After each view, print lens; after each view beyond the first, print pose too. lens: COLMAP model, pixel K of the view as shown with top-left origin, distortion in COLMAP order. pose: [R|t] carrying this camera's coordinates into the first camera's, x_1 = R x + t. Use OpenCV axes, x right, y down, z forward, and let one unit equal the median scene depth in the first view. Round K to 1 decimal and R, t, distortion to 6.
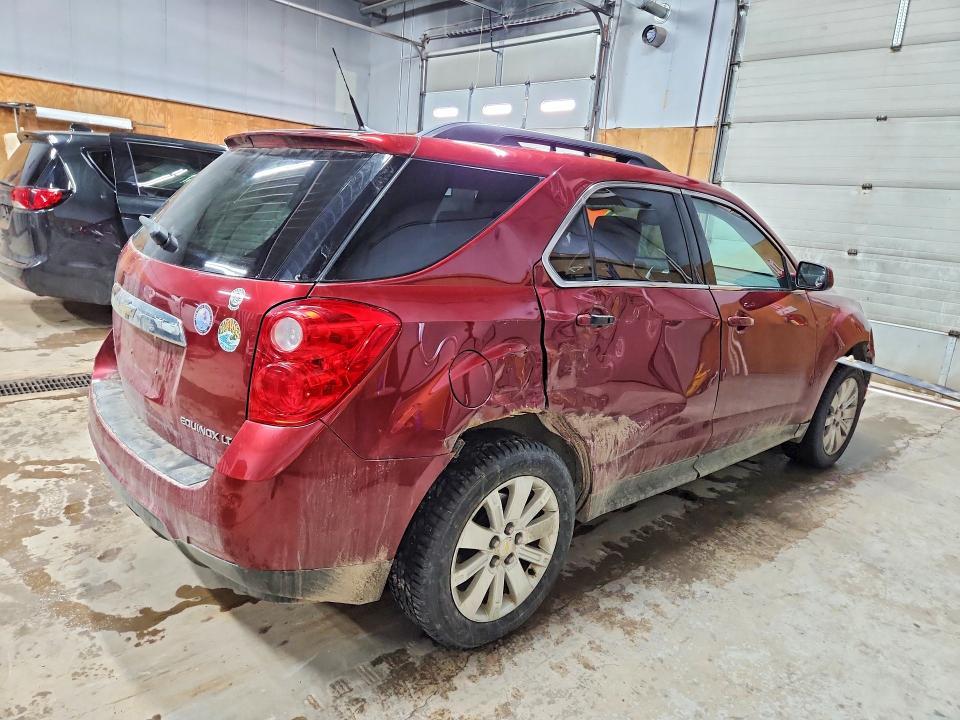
lens RADIAL K [[646.6, 0, 474.1], [0, 646.6, 358.5], [0, 0, 1]] dist [0.040729, -0.001360]
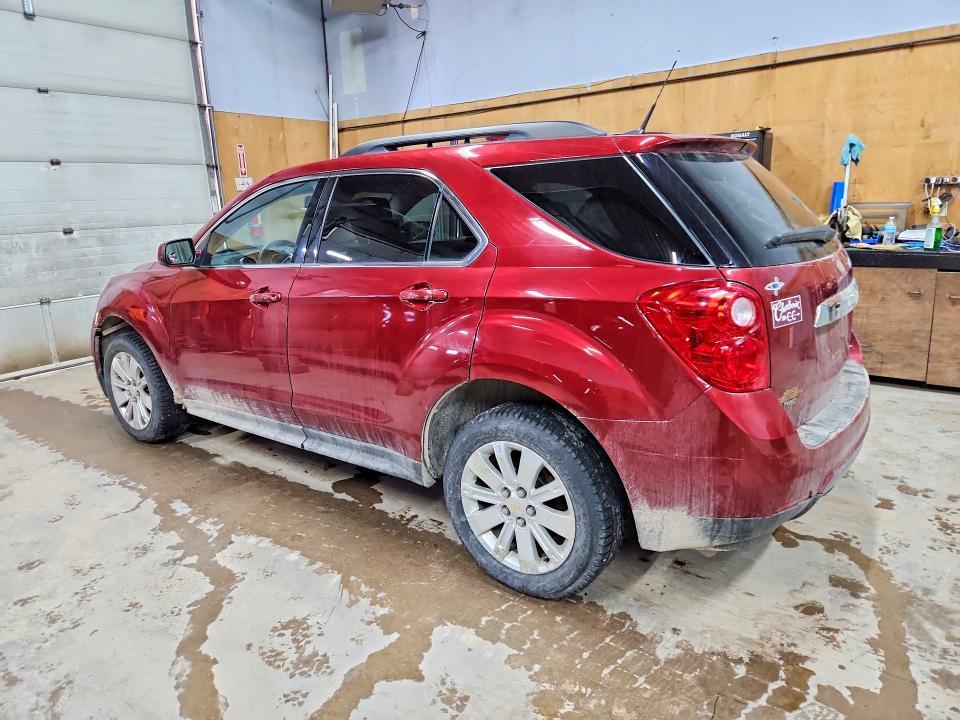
lens RADIAL K [[646.6, 0, 474.1], [0, 646.6, 358.5], [0, 0, 1]] dist [0.040729, -0.001360]
pose [[-0.211132, -0.316282, 0.924872, -1.175642], [0.257643, 0.894733, 0.364791, -0.454902], [-0.942891, 0.315306, -0.107419, 1.412401]]
